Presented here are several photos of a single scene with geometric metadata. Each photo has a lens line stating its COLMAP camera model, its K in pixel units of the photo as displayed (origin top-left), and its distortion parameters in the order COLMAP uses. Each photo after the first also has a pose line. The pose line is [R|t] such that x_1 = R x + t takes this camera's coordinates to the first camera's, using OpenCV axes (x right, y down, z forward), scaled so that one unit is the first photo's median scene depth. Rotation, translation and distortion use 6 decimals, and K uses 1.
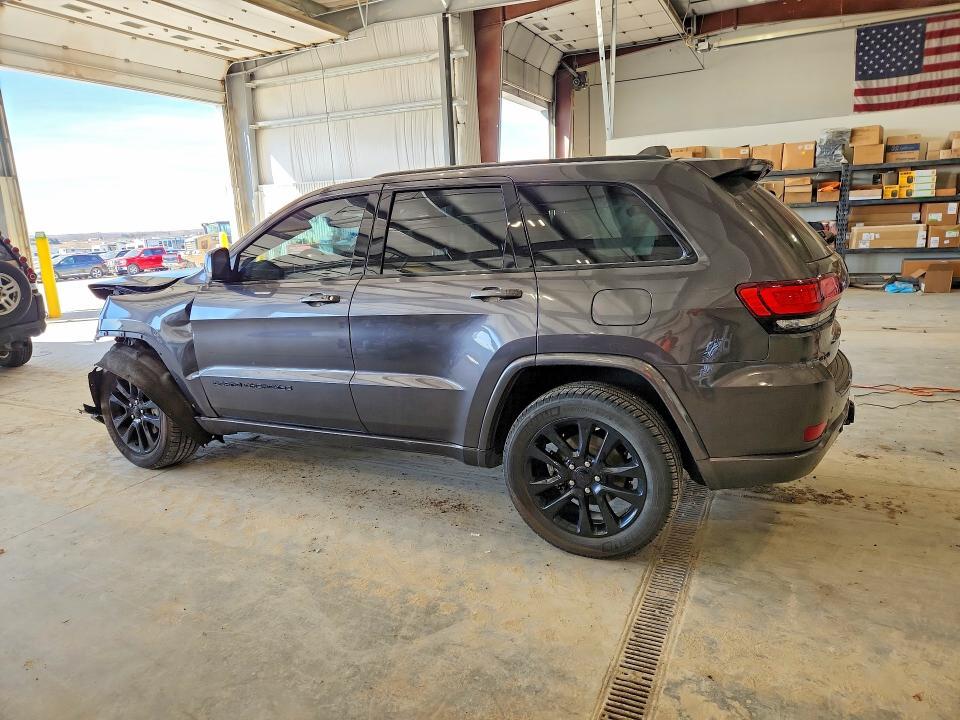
lens RADIAL K [[645.8, 0, 472.1], [0, 645.8, 357.1], [0, 0, 1]] dist [0.051849, -0.036383]
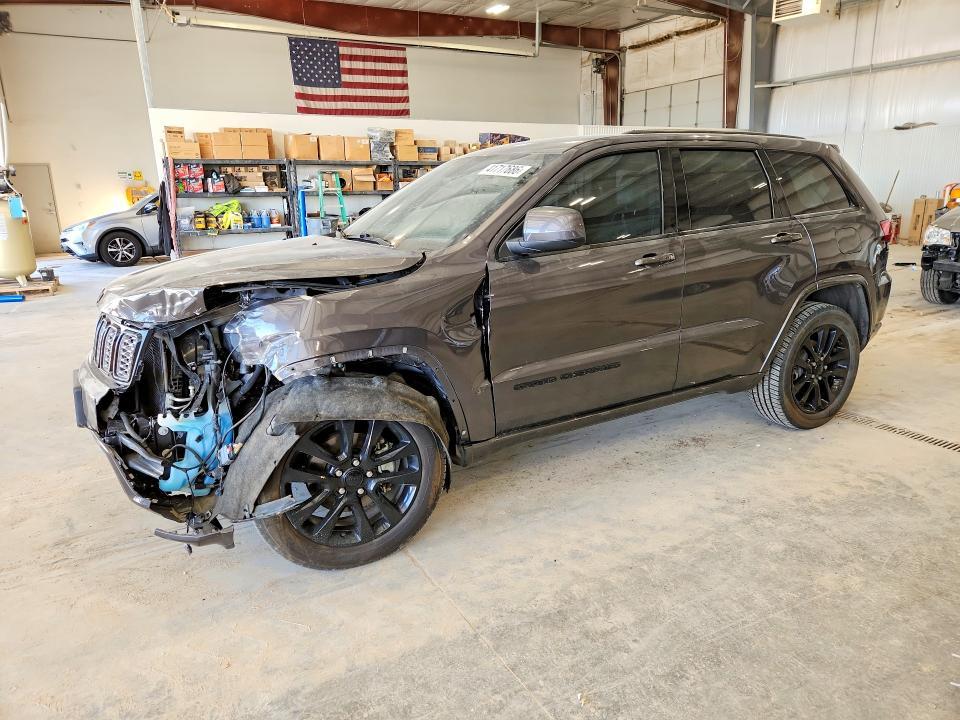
lens RADIAL K [[645.8, 0, 479.9], [0, 645.8, 357.2], [0, 0, 1]] dist [0.051849, -0.036383]
pose [[0.554929, -0.179646, 0.812269, -0.366947], [0.172276, 0.980055, 0.099058, -0.028273], [-0.813864, 0.084965, 0.574809, 0.212258]]
